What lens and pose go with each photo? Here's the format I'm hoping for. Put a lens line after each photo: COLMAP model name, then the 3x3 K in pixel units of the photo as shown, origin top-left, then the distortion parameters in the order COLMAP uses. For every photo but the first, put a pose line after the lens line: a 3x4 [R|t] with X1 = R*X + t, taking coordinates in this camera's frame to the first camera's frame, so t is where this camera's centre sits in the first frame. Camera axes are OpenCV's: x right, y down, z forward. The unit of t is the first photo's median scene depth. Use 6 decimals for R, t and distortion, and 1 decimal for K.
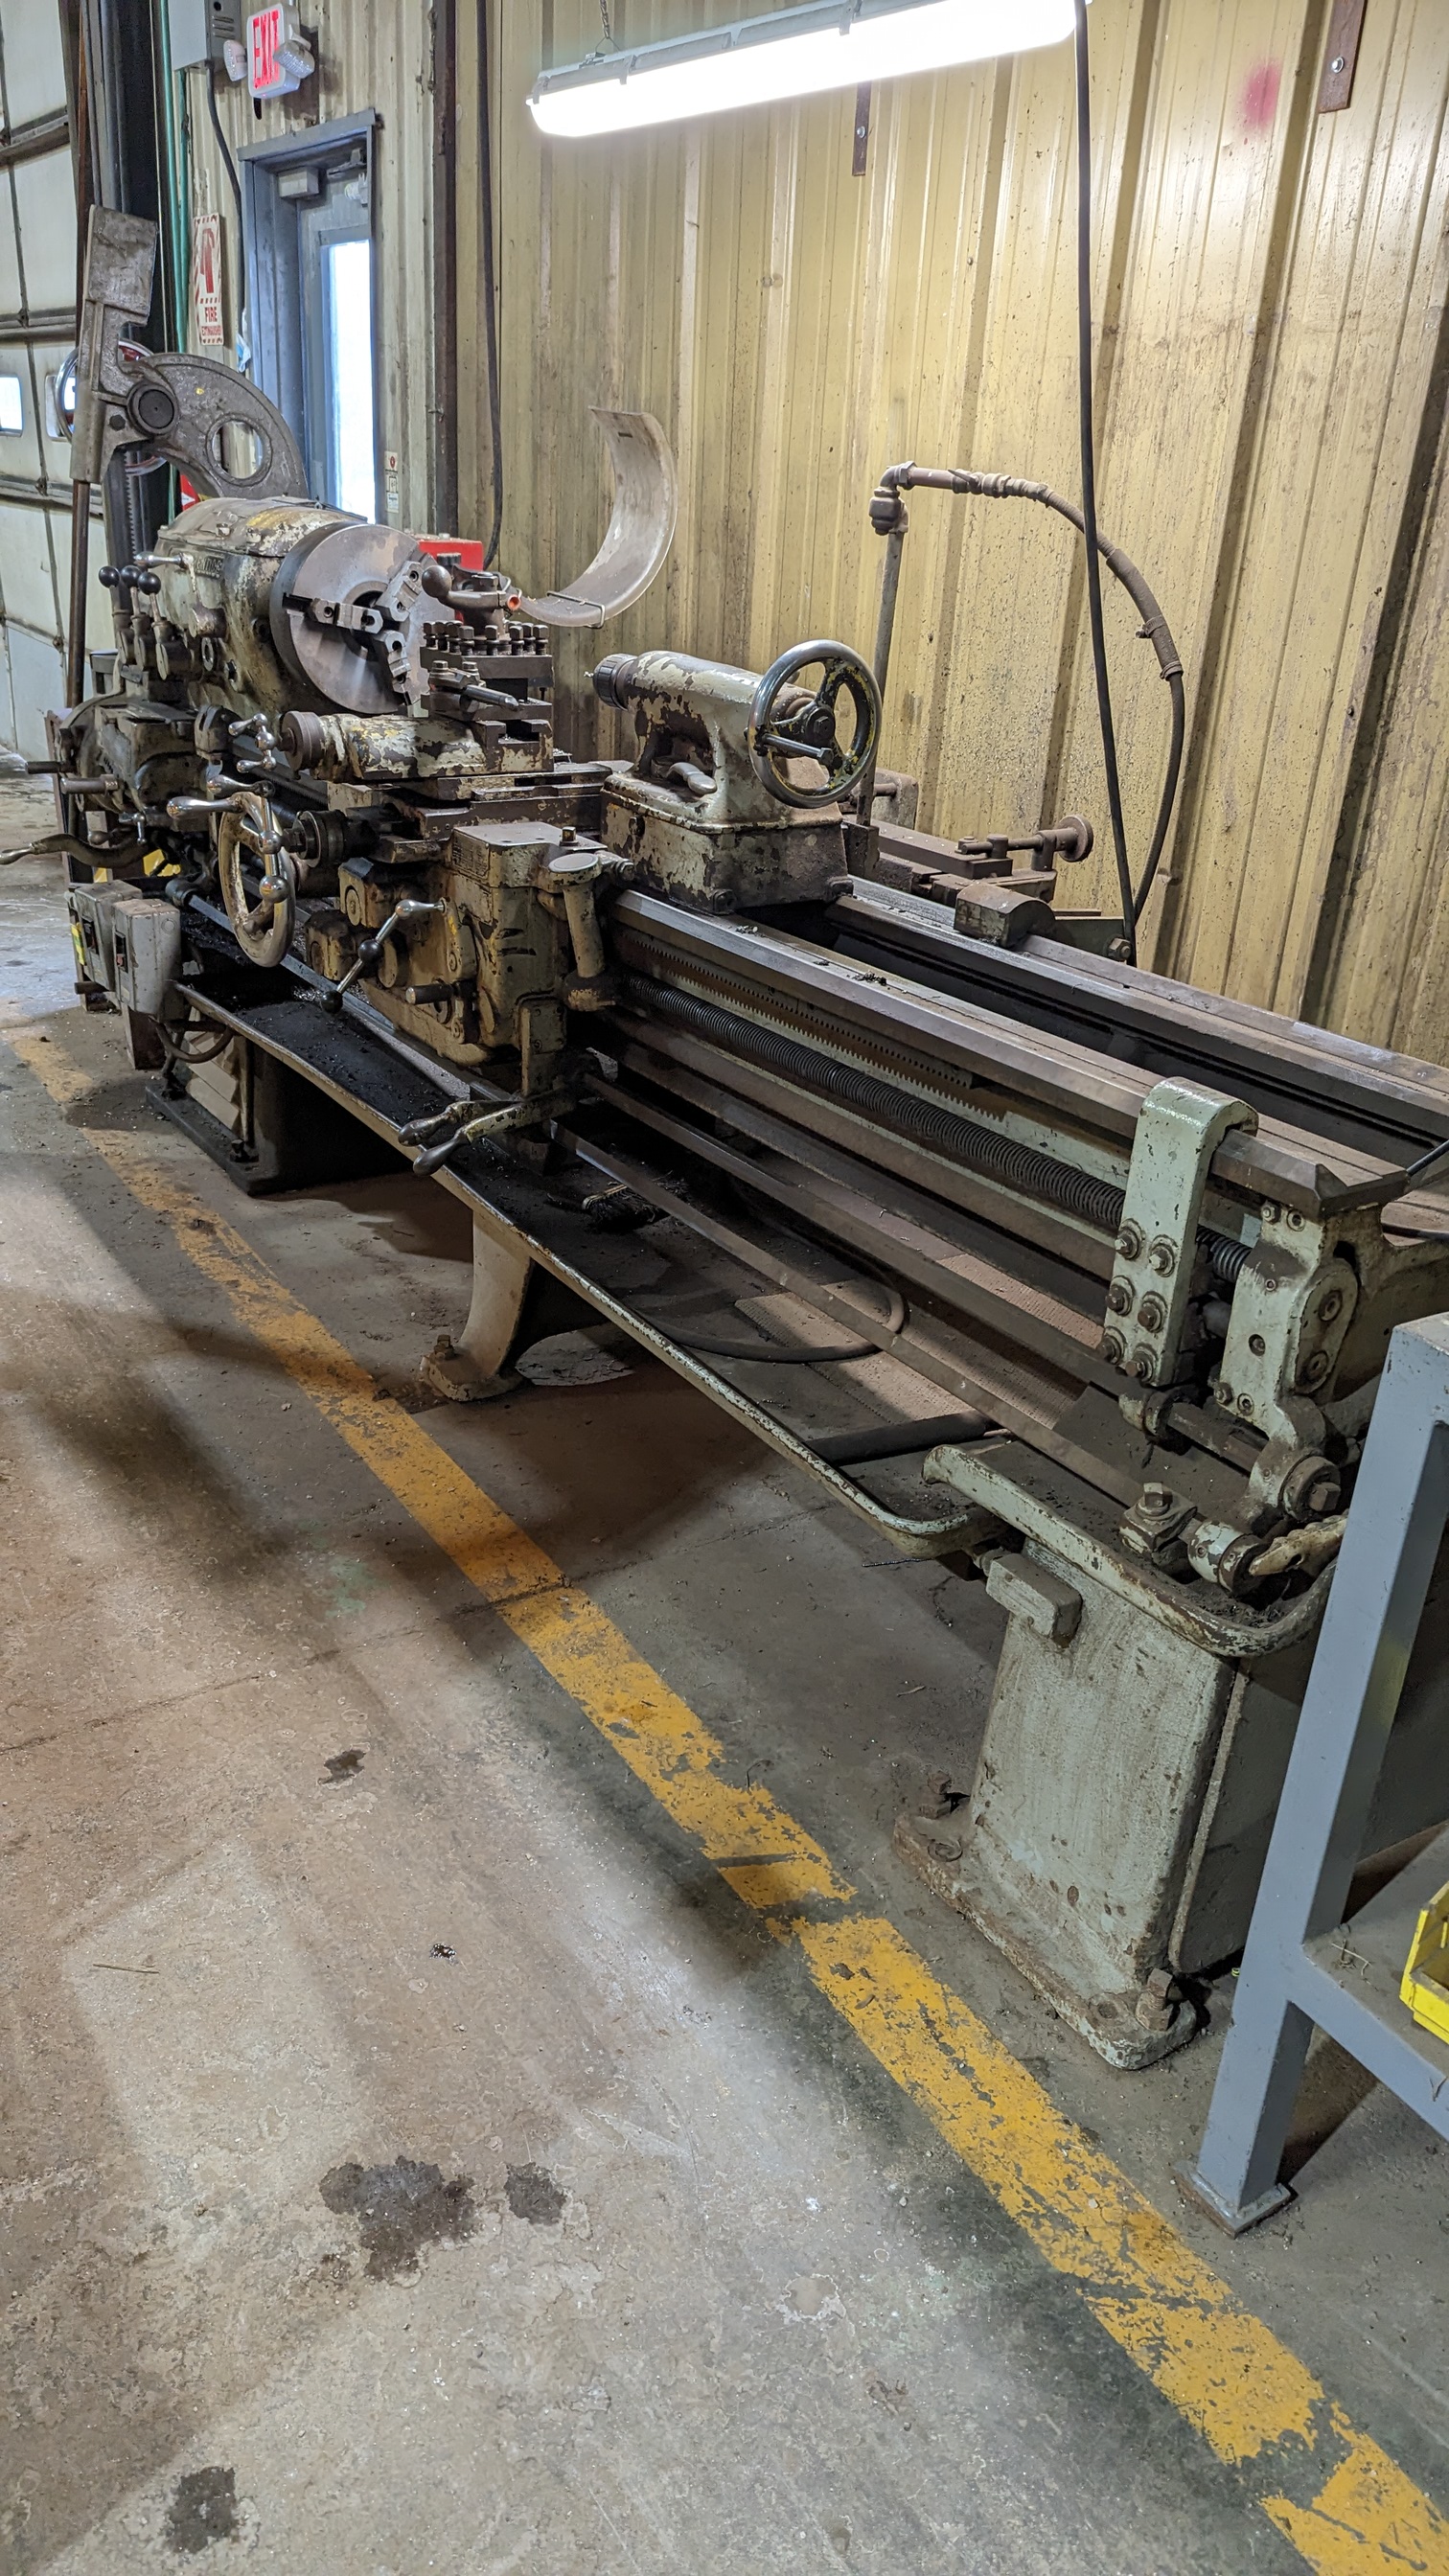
lens RADIAL K [[1835.6, 0, 709.5], [0, 1835.6, 1274.7], [0, 0, 1]] dist [0.059641, -0.047612]
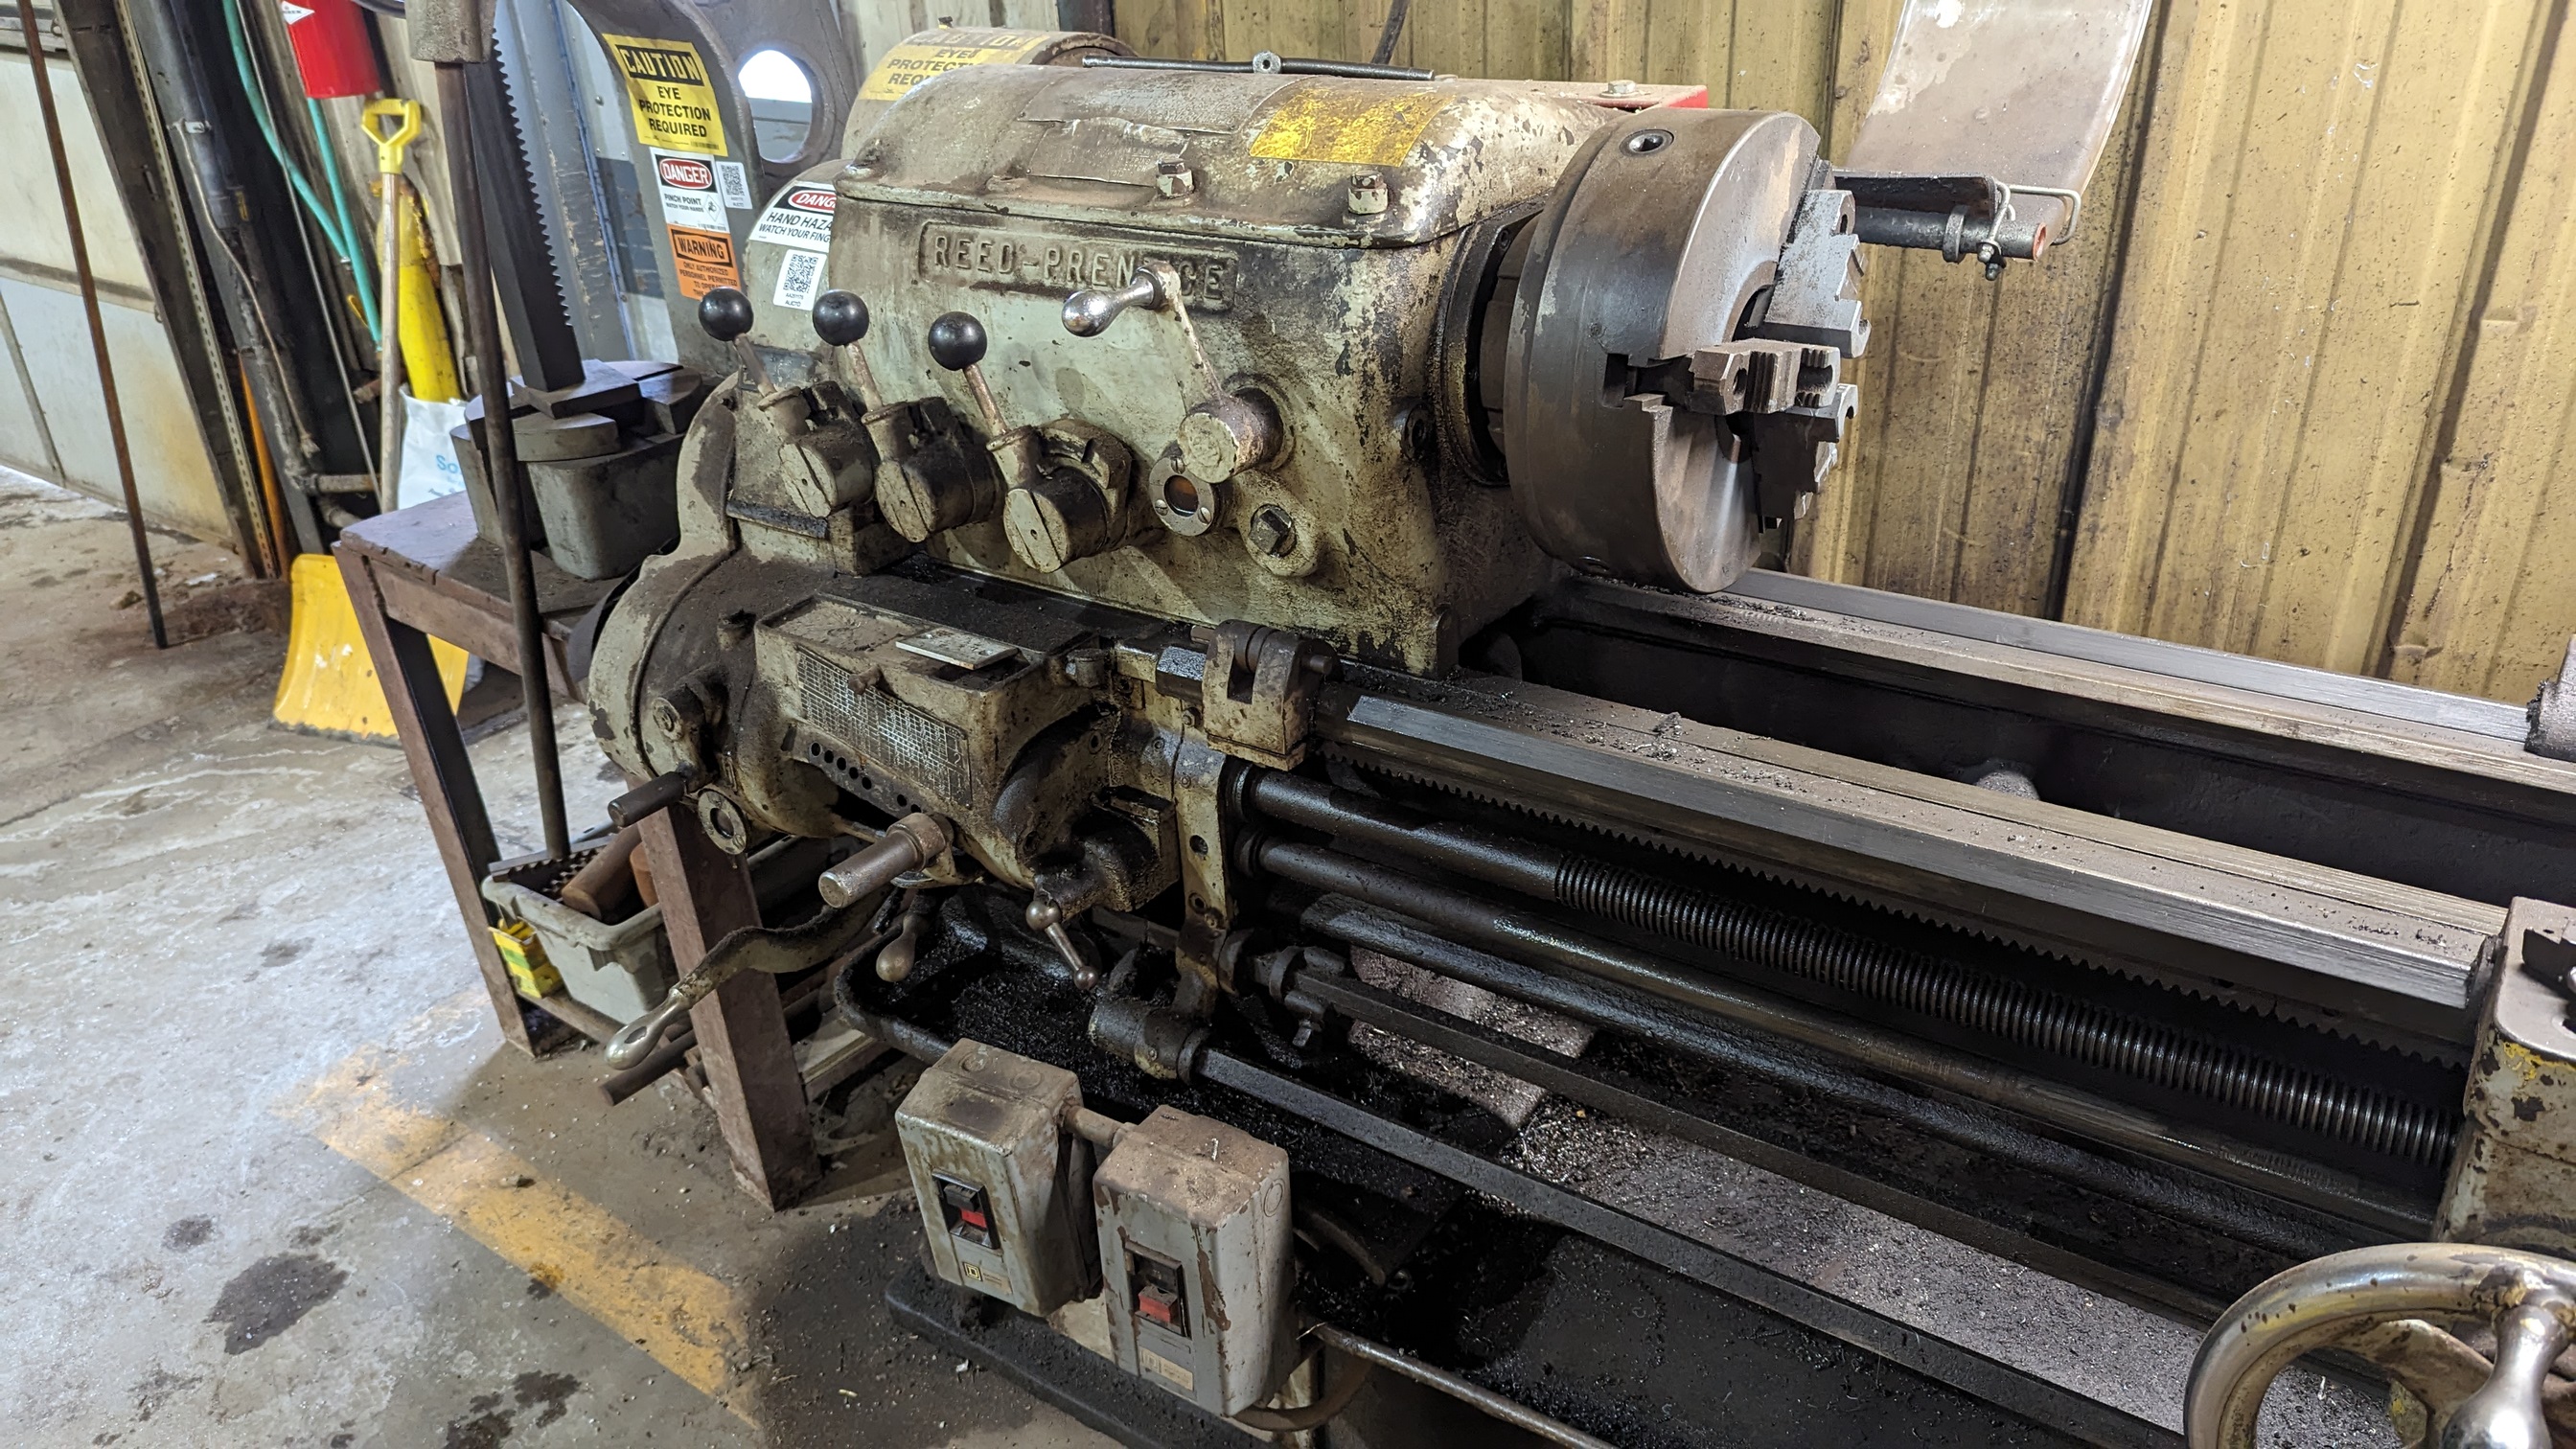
lens RADIAL K [[1835.6, 0, 1274.8], [0, 1835.6, 749.5], [0, 0, 1]] dist [0.059641, -0.047612]
pose [[0.922576, -0.262330, 0.282907, -0.525791], [0.242184, 0.964571, 0.104636, -0.446690], [-0.300333, -0.028019, 0.953423, 0.872672]]
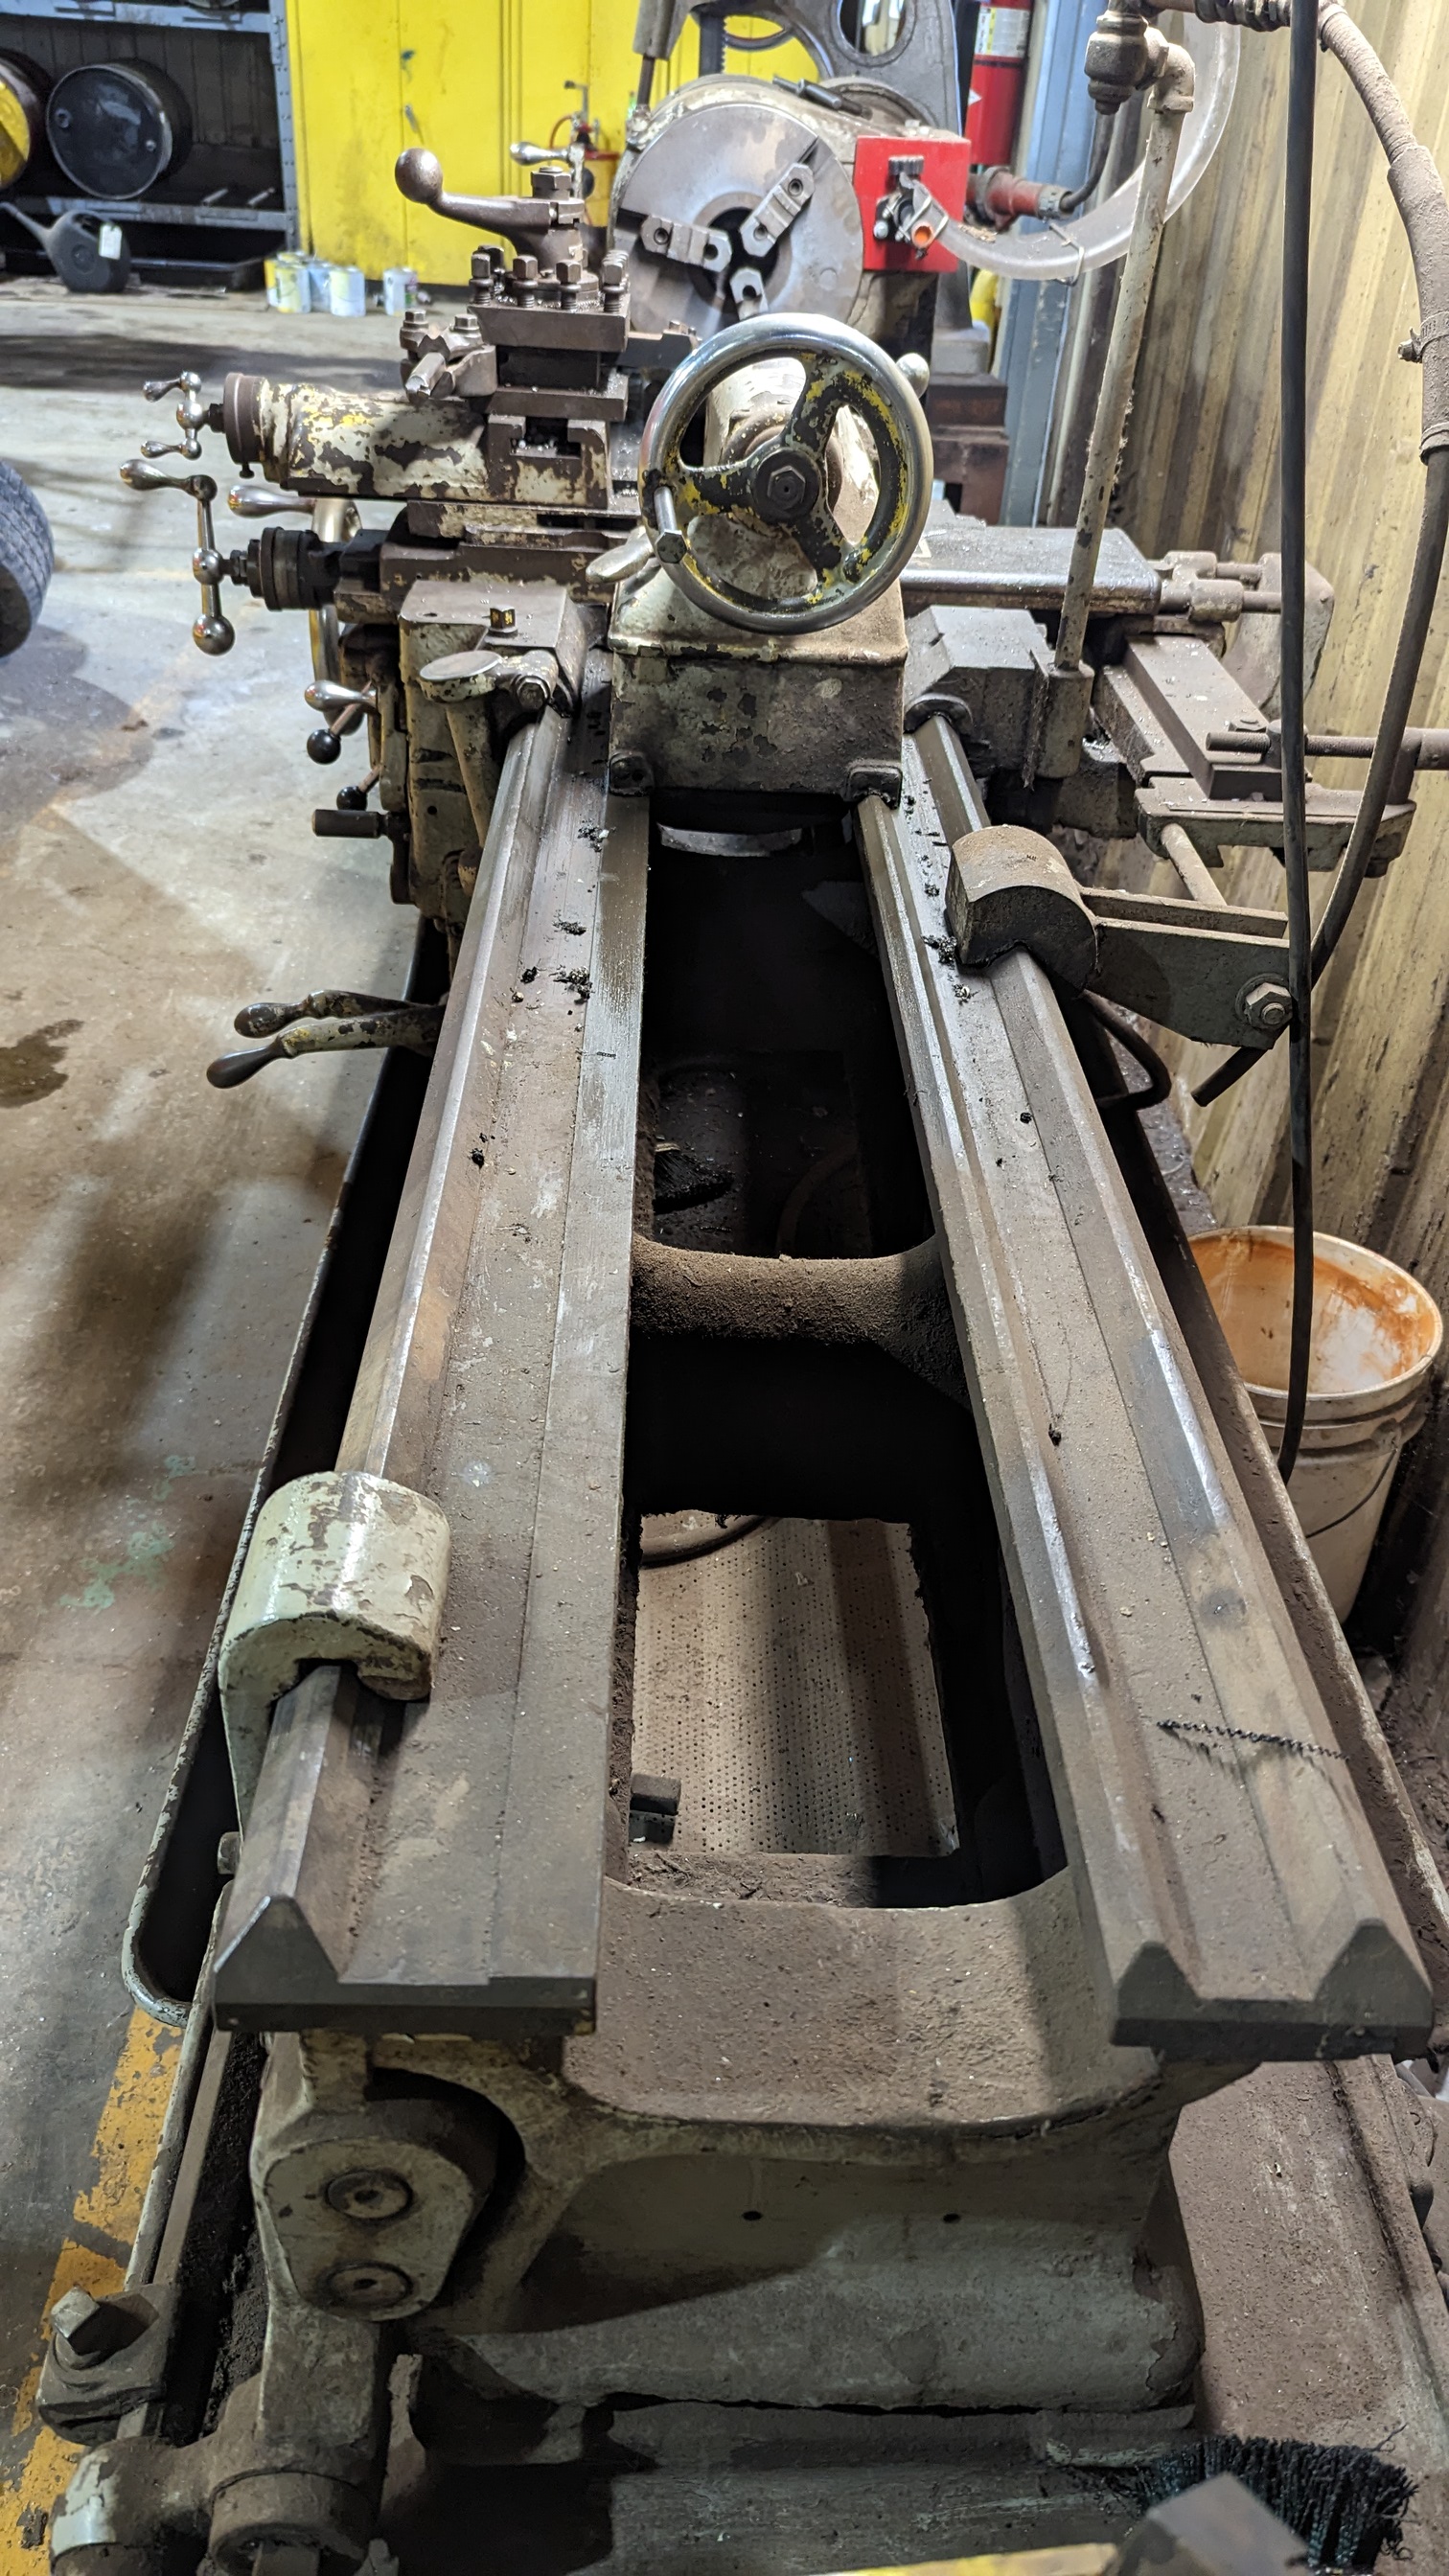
lens RADIAL K [[1835.6, 0, 712.3], [0, 1835.6, 1290.6], [0, 0, 1]] dist [0.059641, -0.047612]
pose [[0.846335, 0.301747, -0.438937, 0.320845], [-0.227041, 0.949815, 0.215183, -0.166020], [0.481840, -0.082460, 0.872371, 0.444583]]
